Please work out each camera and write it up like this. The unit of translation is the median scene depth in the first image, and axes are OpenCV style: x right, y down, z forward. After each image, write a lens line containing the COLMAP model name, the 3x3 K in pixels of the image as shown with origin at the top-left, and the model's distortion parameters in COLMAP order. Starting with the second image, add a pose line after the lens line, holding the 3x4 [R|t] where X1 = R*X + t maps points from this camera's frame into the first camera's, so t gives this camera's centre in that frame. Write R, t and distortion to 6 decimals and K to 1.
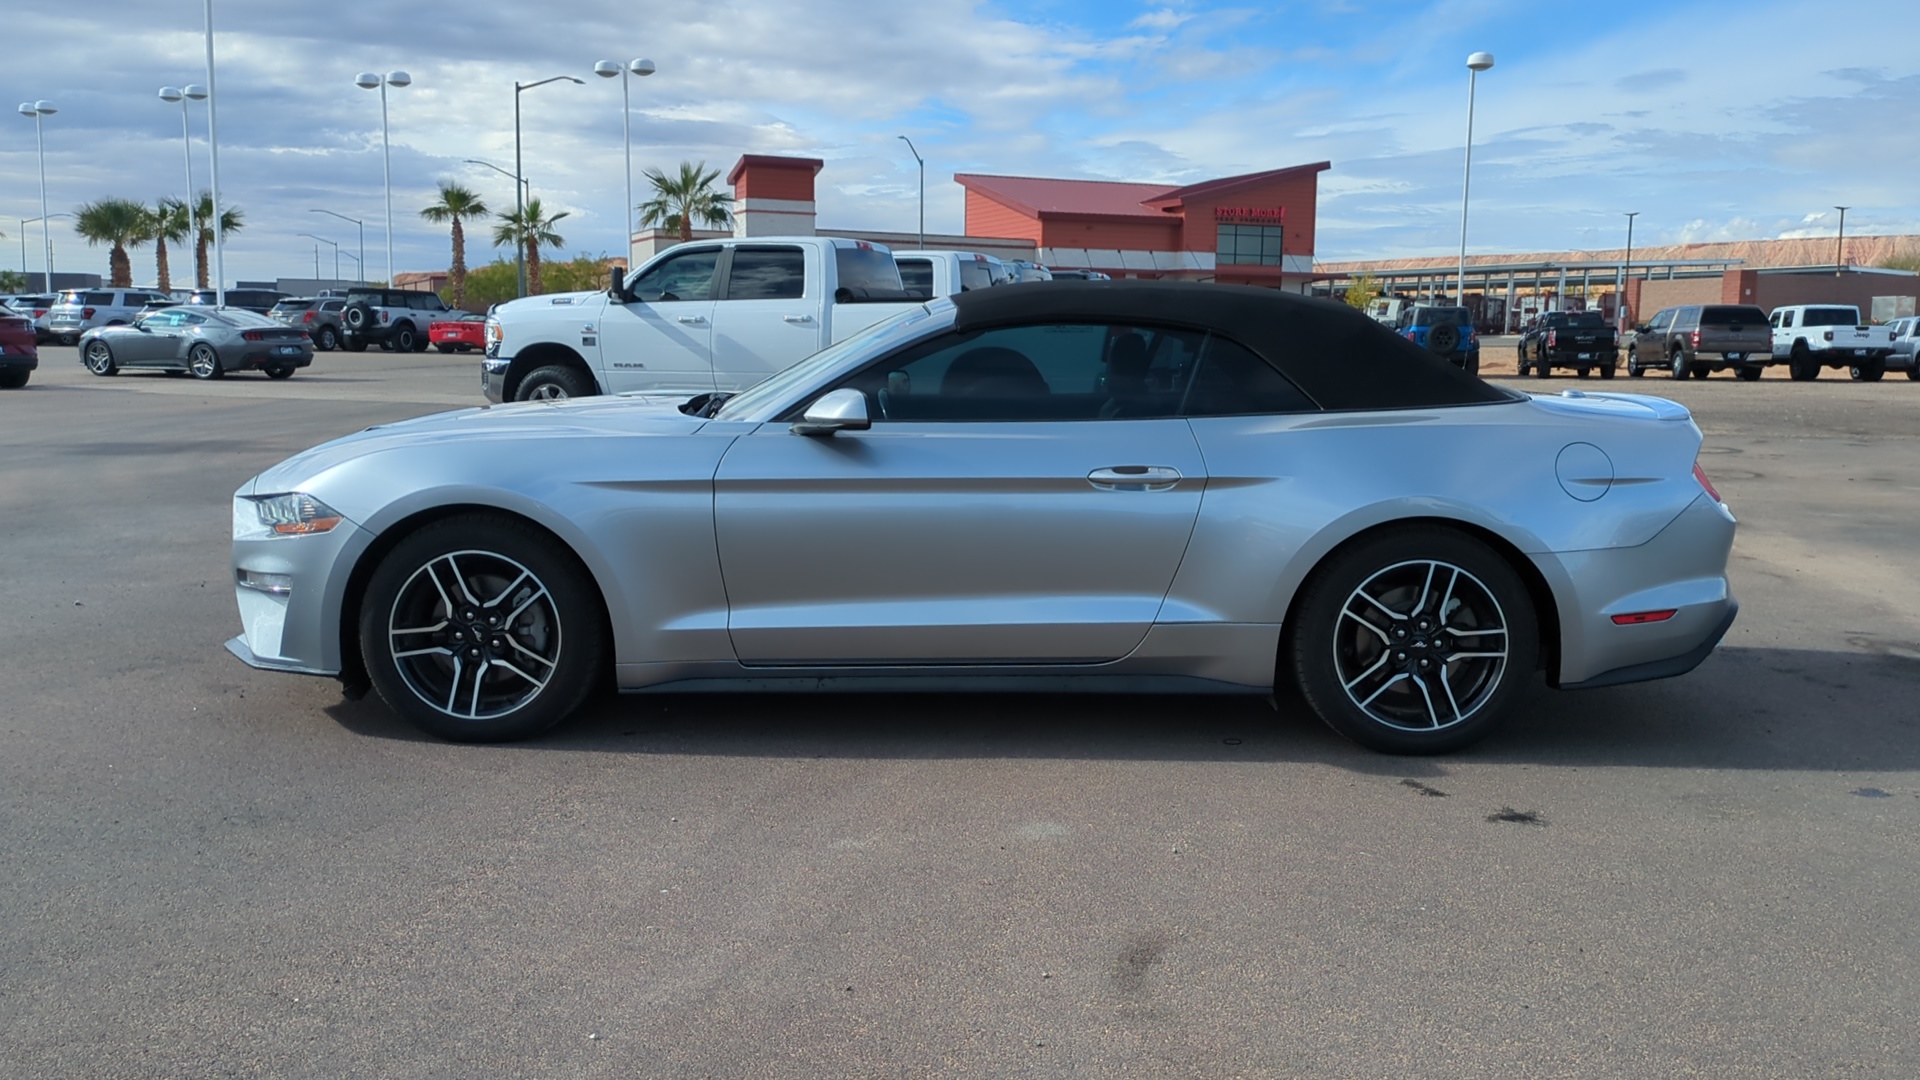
lens RADIAL K [[1613.2, 0, 982.1], [0, 1613.2, 556.4], [0, 0, 1]] dist [0.120081, -0.200014]
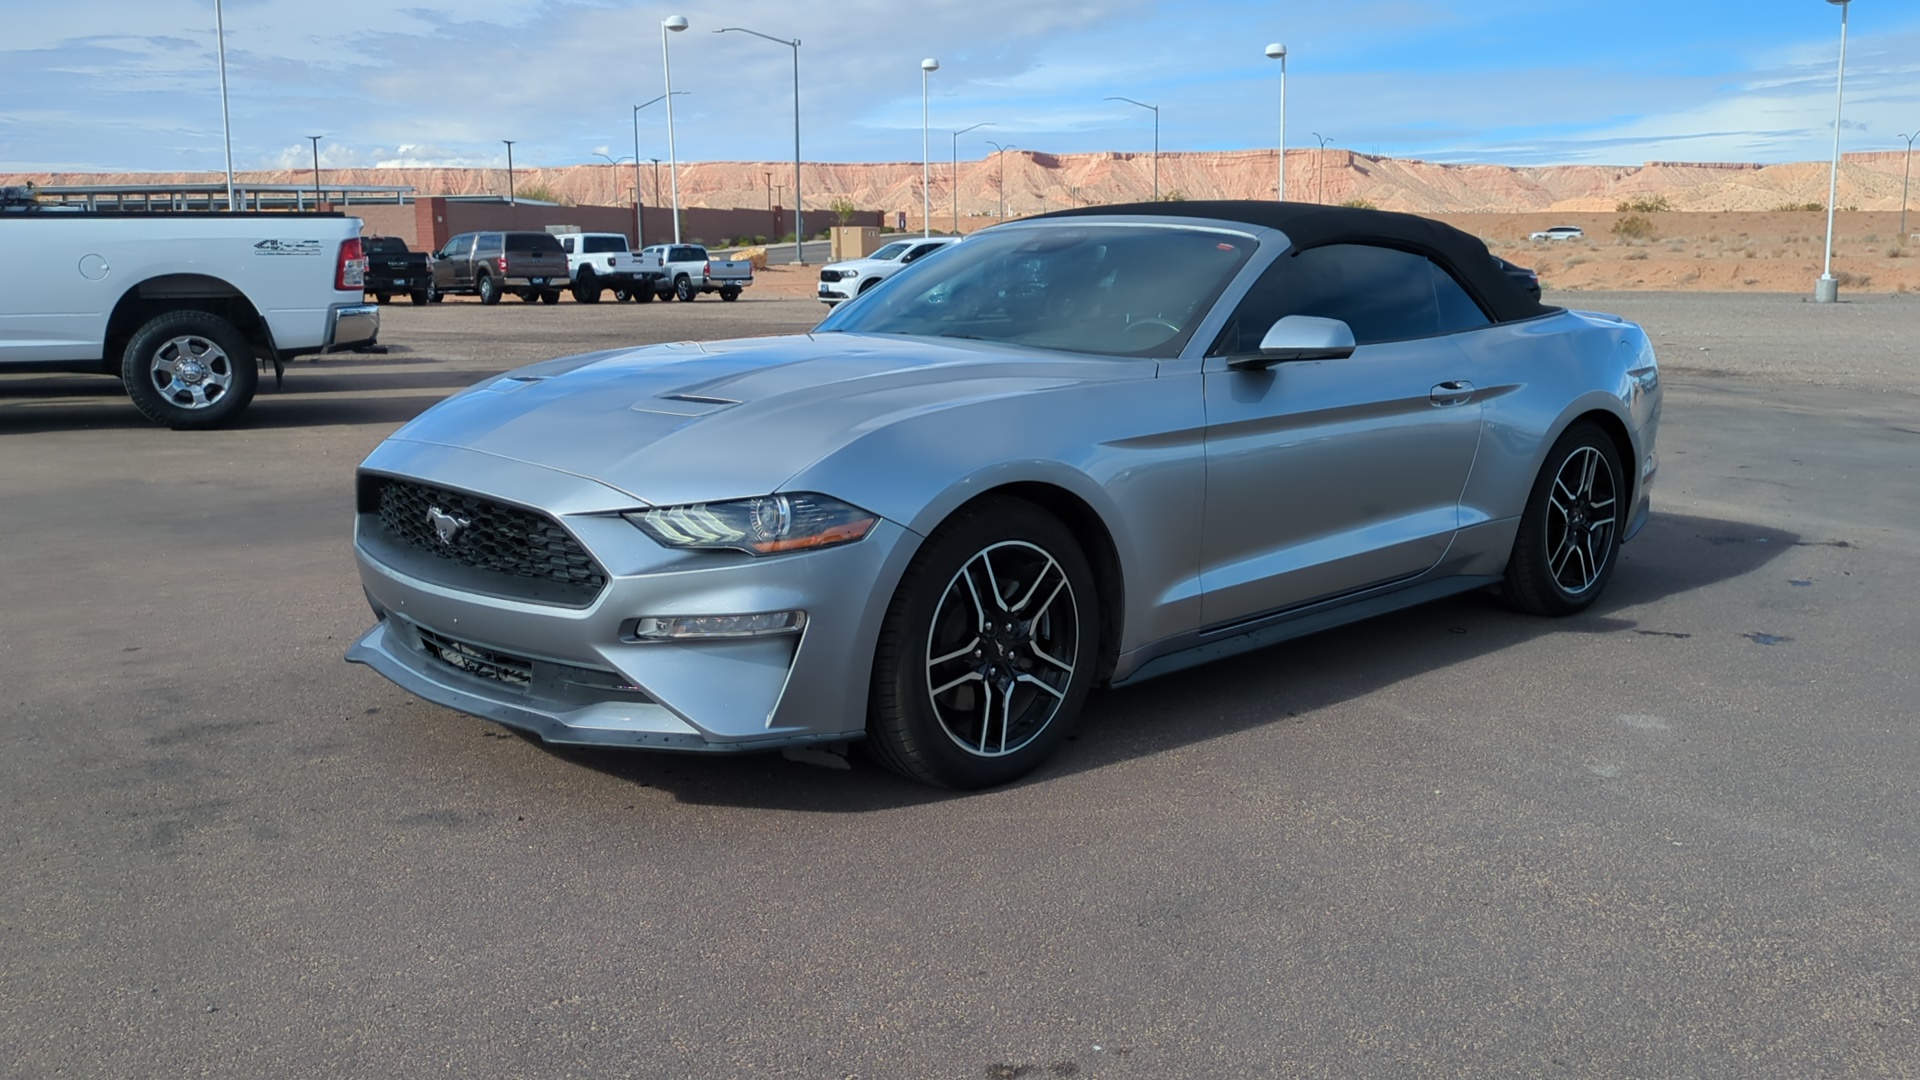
lens RADIAL K [[1633.0, 0, 981.9], [0, 1633.0, 539.9], [0, 0, 1]] dist [0.066250, -0.089165]
pose [[0.709803, -0.125284, 0.693169, -0.091927], [0.102096, 0.991963, 0.074742, -0.006838], [-0.696962, 0.017717, 0.716889, 0.047256]]
